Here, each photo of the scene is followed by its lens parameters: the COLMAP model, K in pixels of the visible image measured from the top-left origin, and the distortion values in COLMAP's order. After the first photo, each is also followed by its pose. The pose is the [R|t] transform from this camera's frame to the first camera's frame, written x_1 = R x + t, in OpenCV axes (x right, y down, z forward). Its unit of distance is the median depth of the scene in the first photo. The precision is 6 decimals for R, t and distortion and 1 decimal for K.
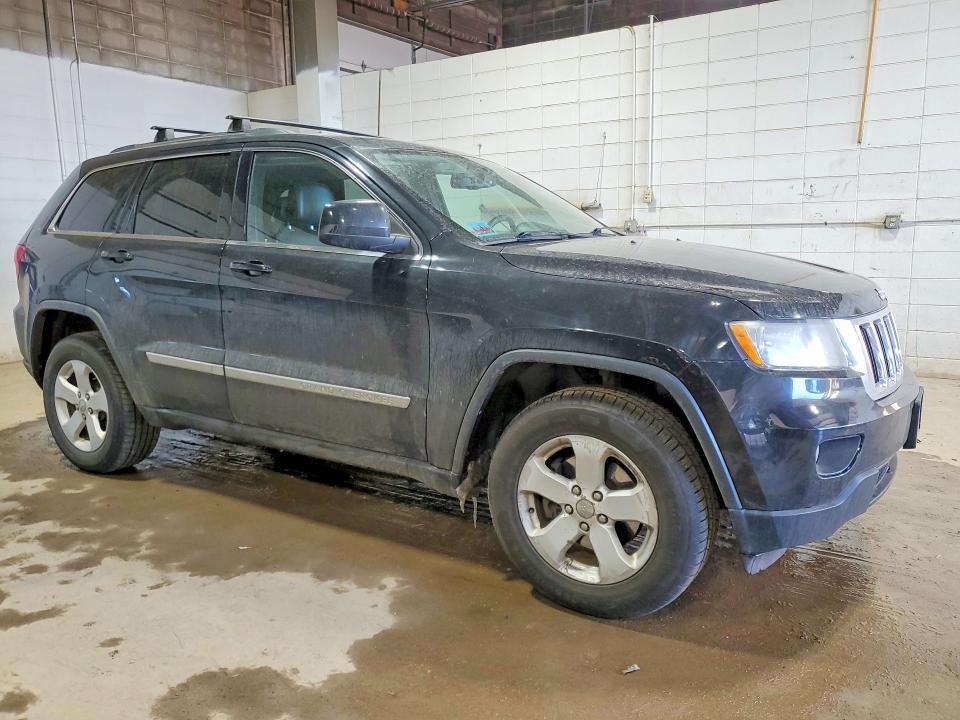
lens RADIAL K [[758.0, 0, 480.0], [0, 758.0, 360.0], [0, 0, 1]] dist [-0.051439, 0.094732]
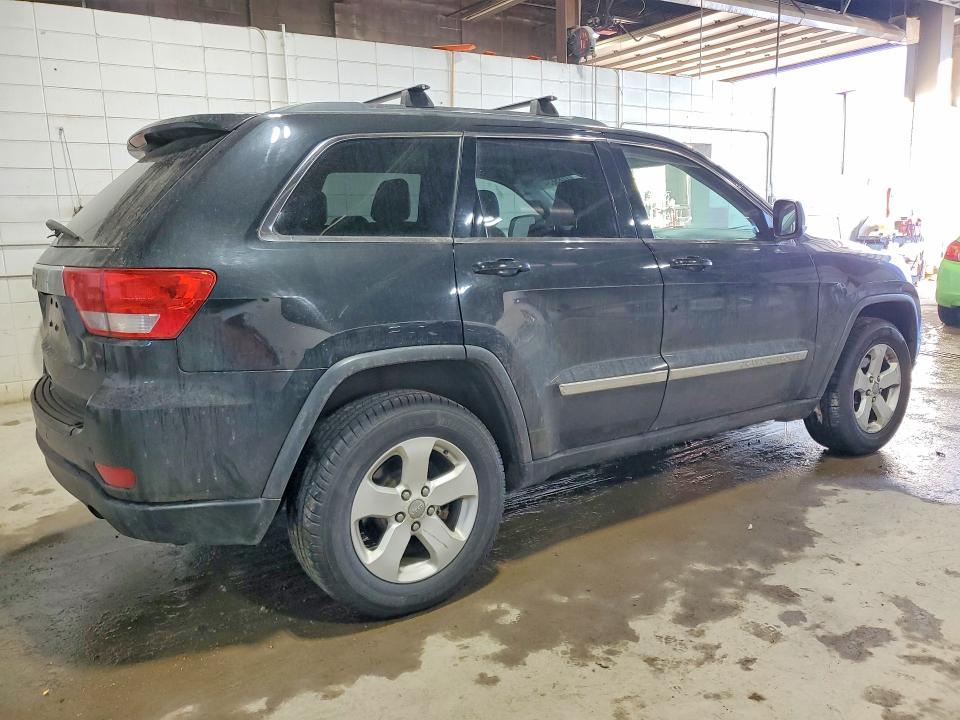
lens RADIAL K [[766.6, 0, 480.0], [0, 766.6, 360.0], [0, 0, 1]] dist [0.073004, 0.003446]
pose [[0.364483, -0.146837, 0.919560, -1.323699], [0.181177, 0.979801, 0.084644, -0.130550], [-0.913415, 0.135752, 0.383724, 0.839251]]
